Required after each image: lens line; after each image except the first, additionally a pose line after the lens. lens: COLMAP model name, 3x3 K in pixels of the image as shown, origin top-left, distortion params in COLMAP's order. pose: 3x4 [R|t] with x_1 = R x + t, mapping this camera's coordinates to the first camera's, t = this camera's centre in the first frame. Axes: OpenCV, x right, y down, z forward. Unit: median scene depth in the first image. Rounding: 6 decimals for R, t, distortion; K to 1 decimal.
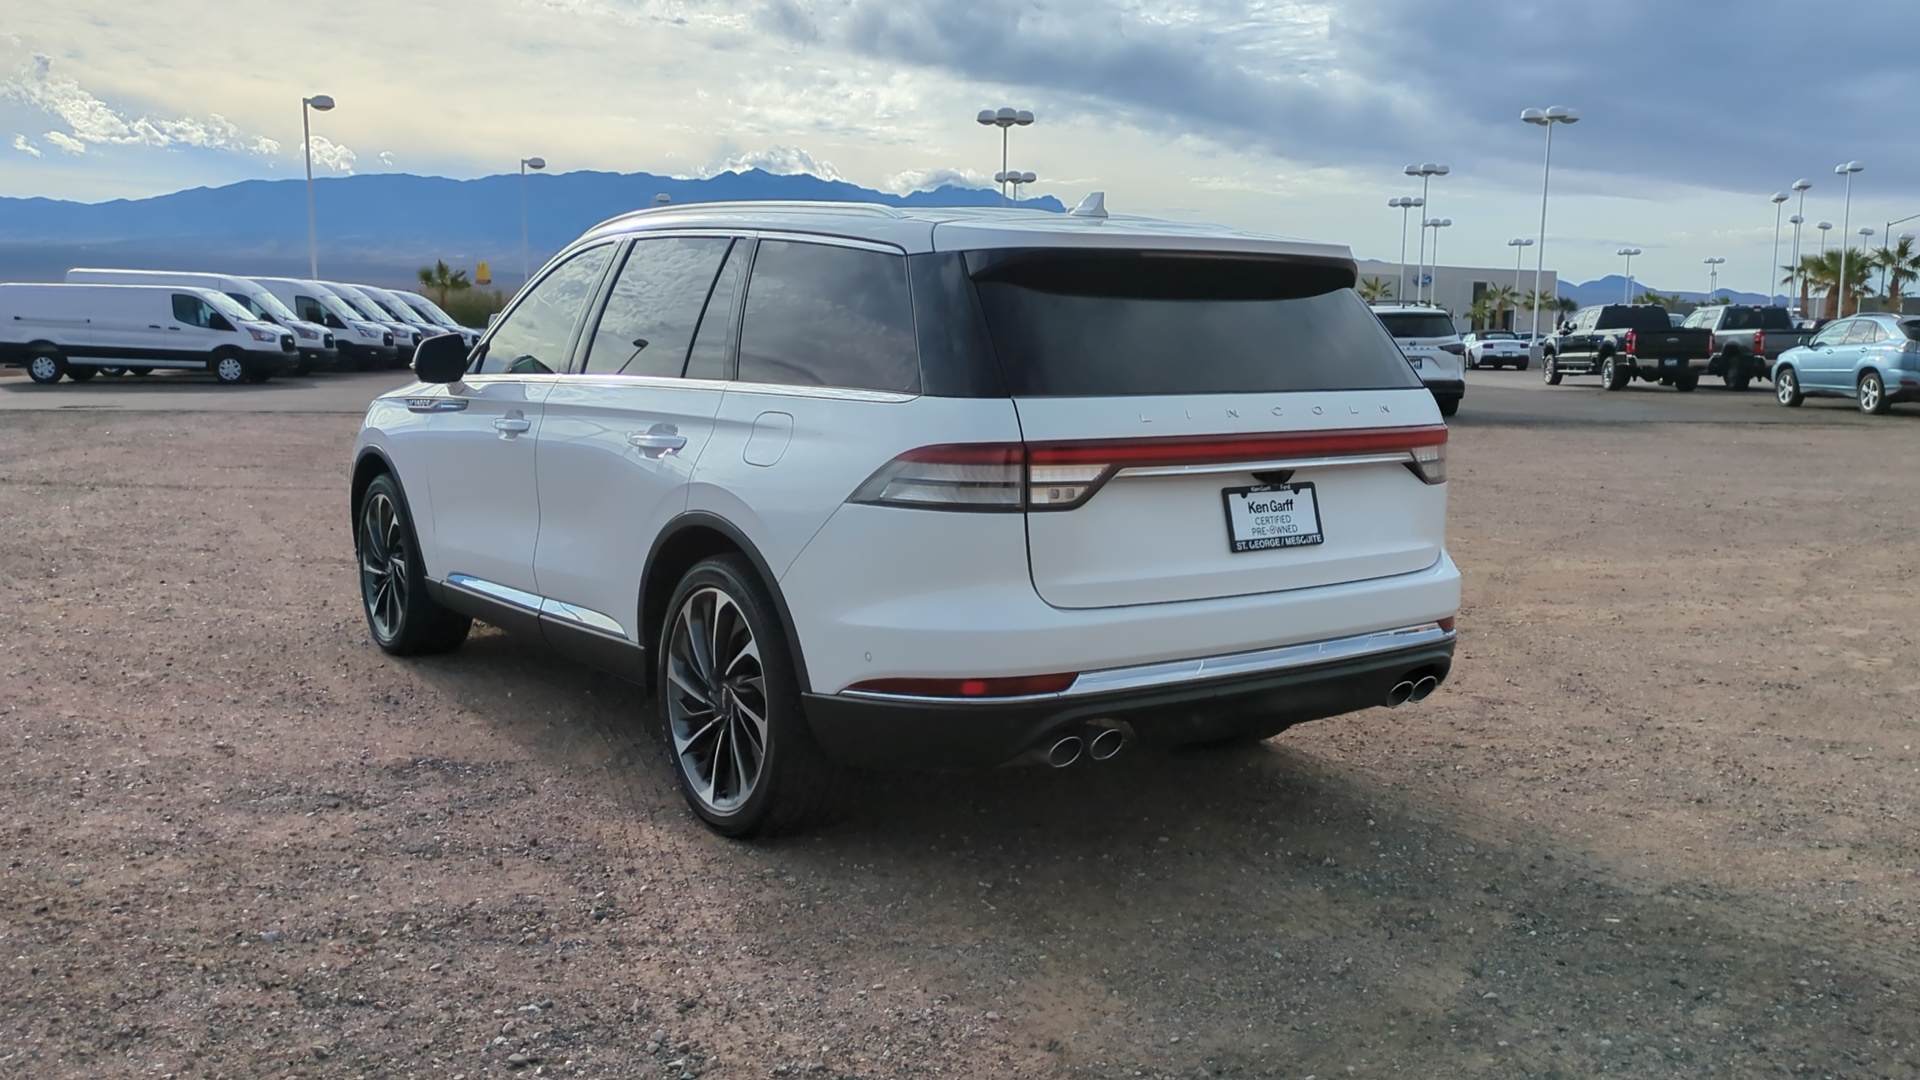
lens RADIAL K [[1640.8, 0, 973.5], [0, 1640.8, 534.5], [0, 0, 1]] dist [0.092476, -0.134653]
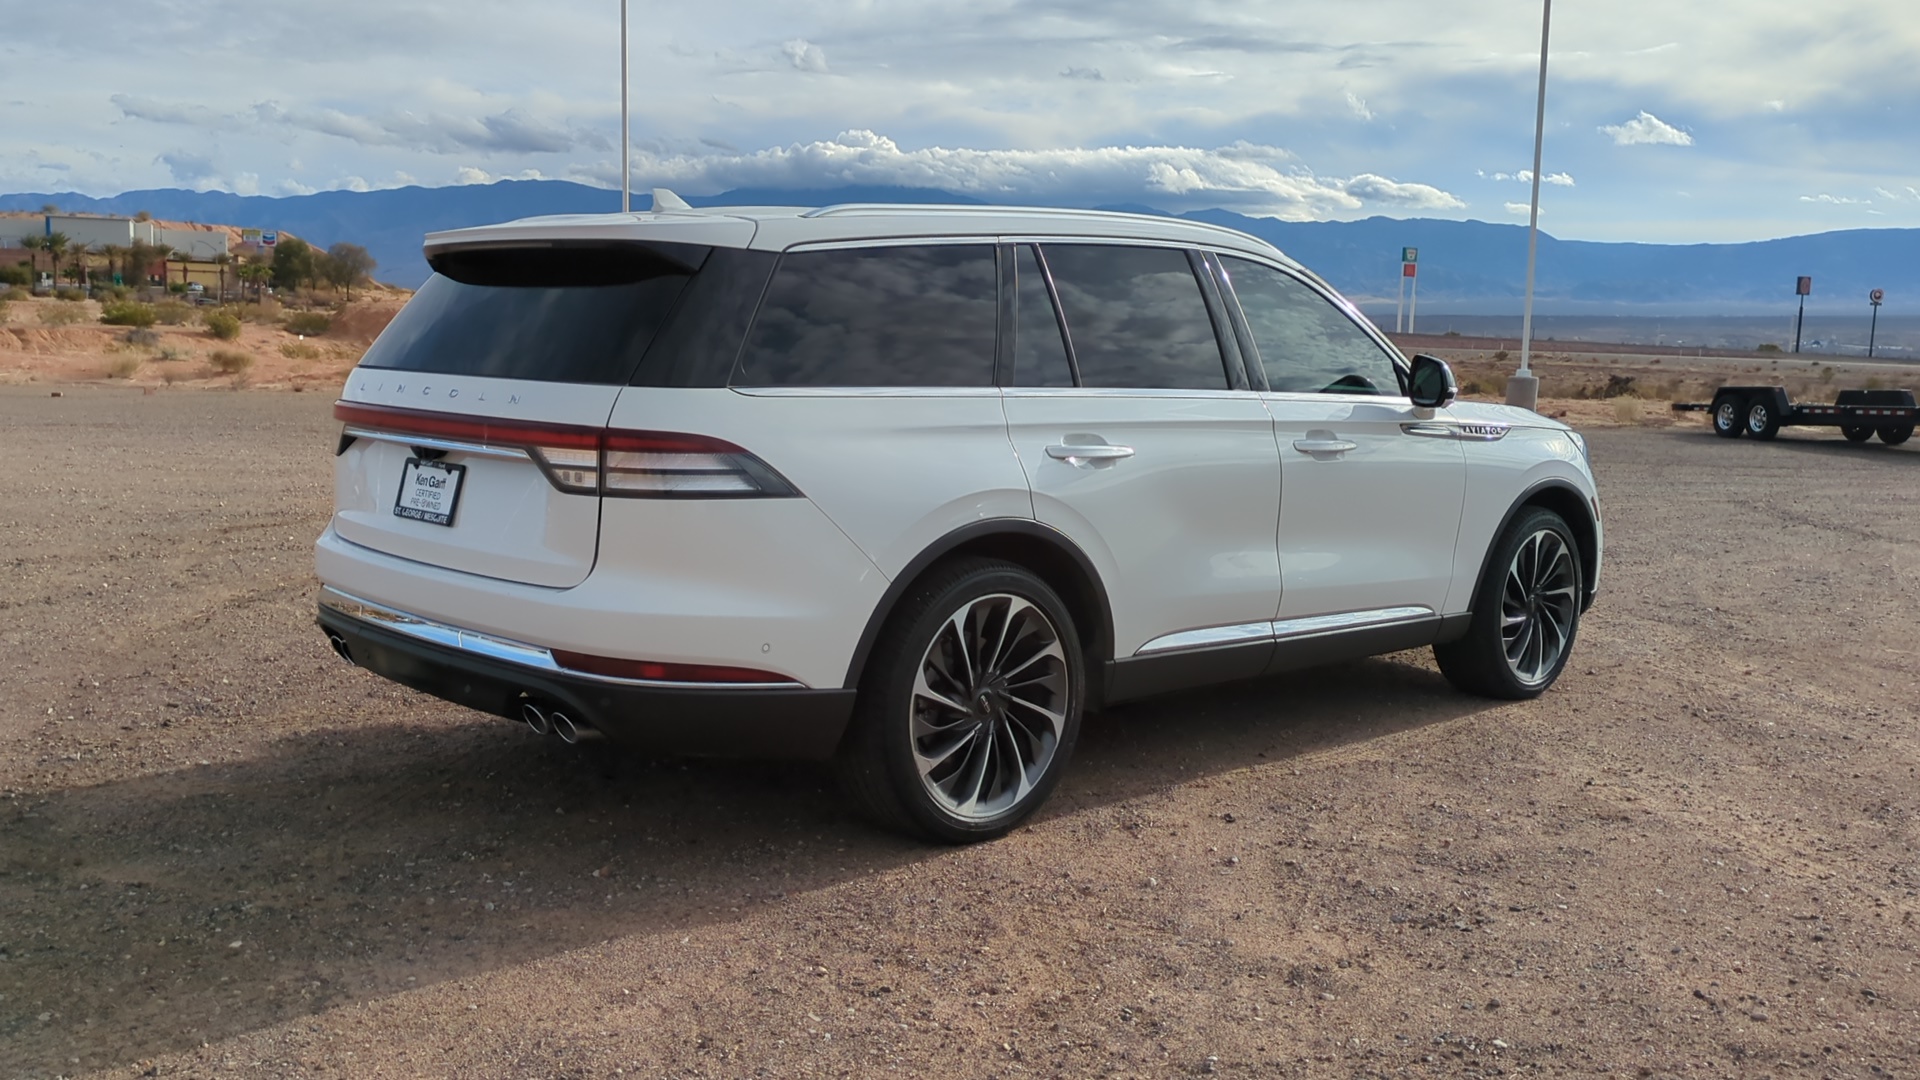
lens RADIAL K [[1640.8, 0, 973.5], [0, 1640.8, 534.5], [0, 0, 1]] dist [0.092476, -0.134653]
pose [[0.155987, 0.112807, -0.981296, 1.276905], [-0.148892, 0.984791, 0.089541, -0.129994], [0.976473, 0.132140, 0.170411, 1.164136]]
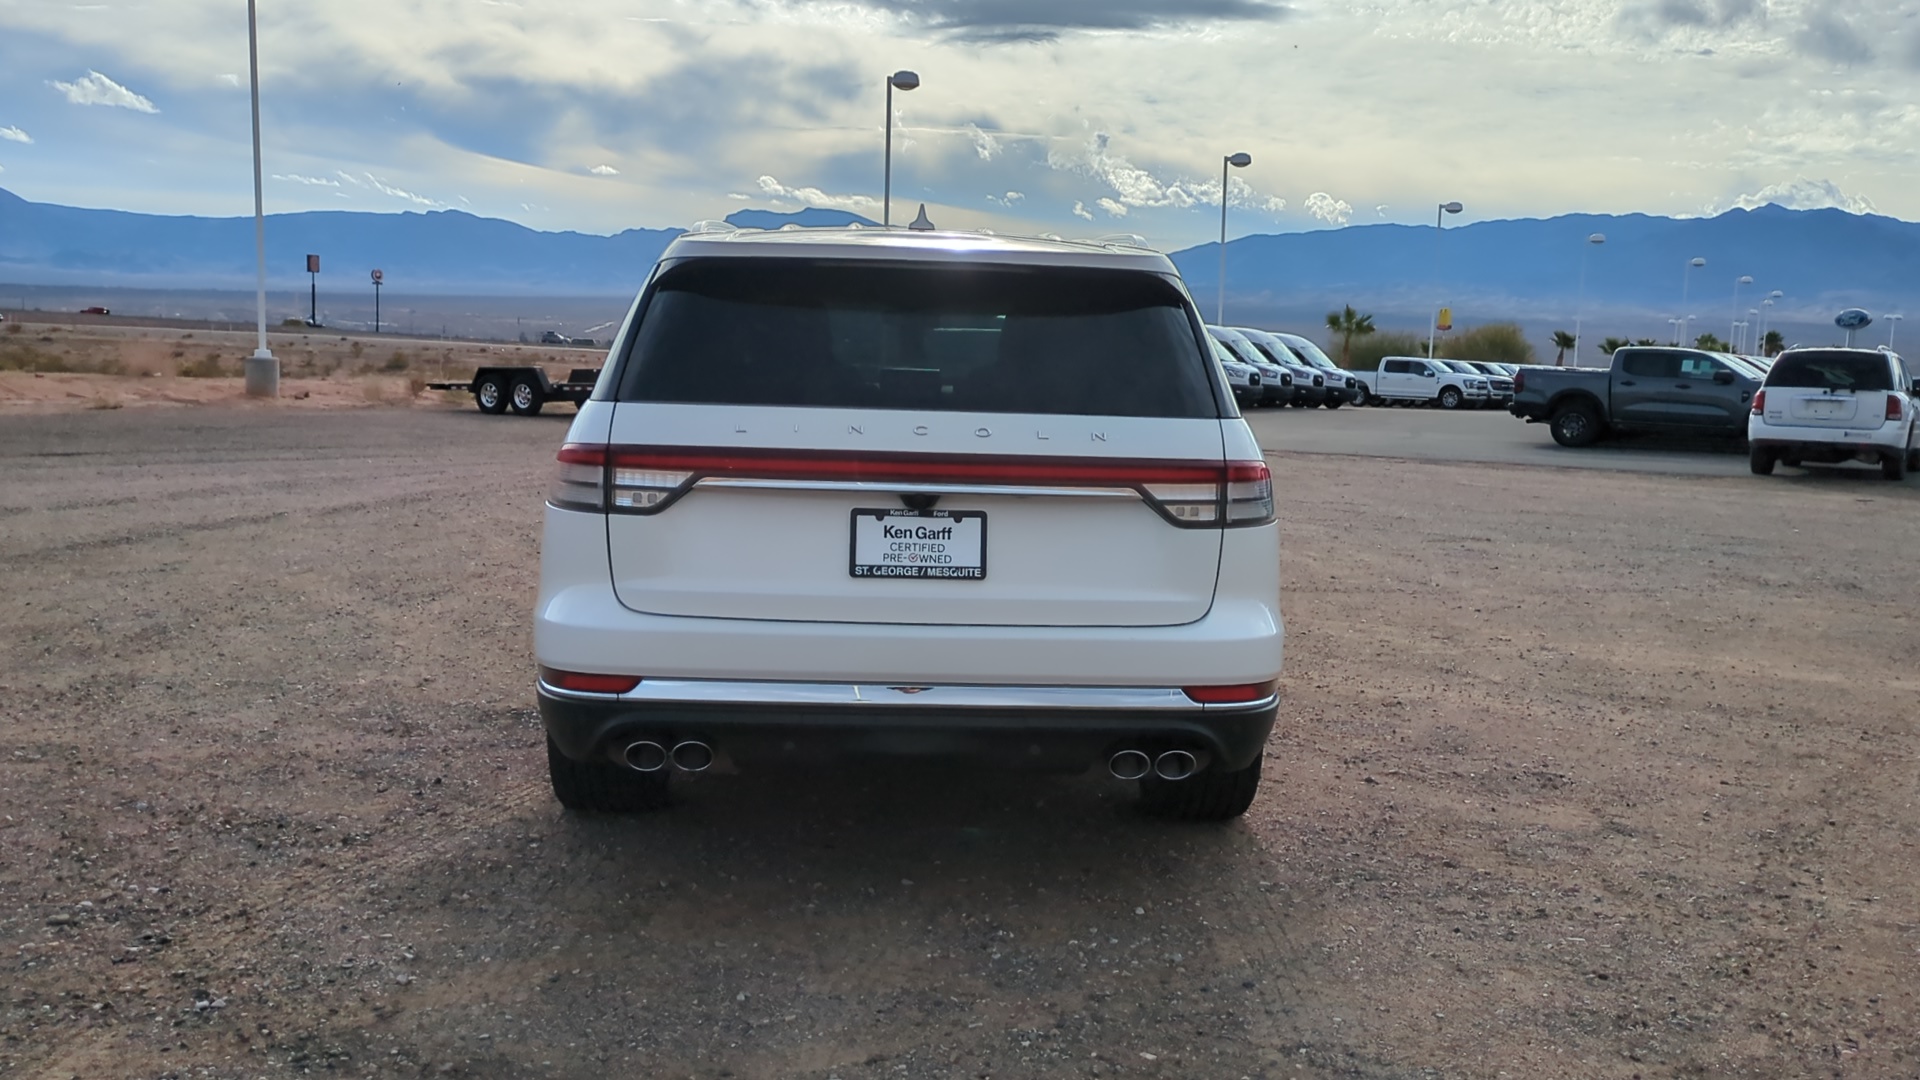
lens RADIAL K [[1640.8, 0, 973.5], [0, 1640.8, 534.5], [0, 0, 1]] dist [0.092476, -0.134653]
pose [[0.843447, 0.074855, -0.531972, 0.702097], [-0.089323, 0.996002, -0.001472, -0.017592], [0.529735, 0.048758, 0.846760, 0.231220]]
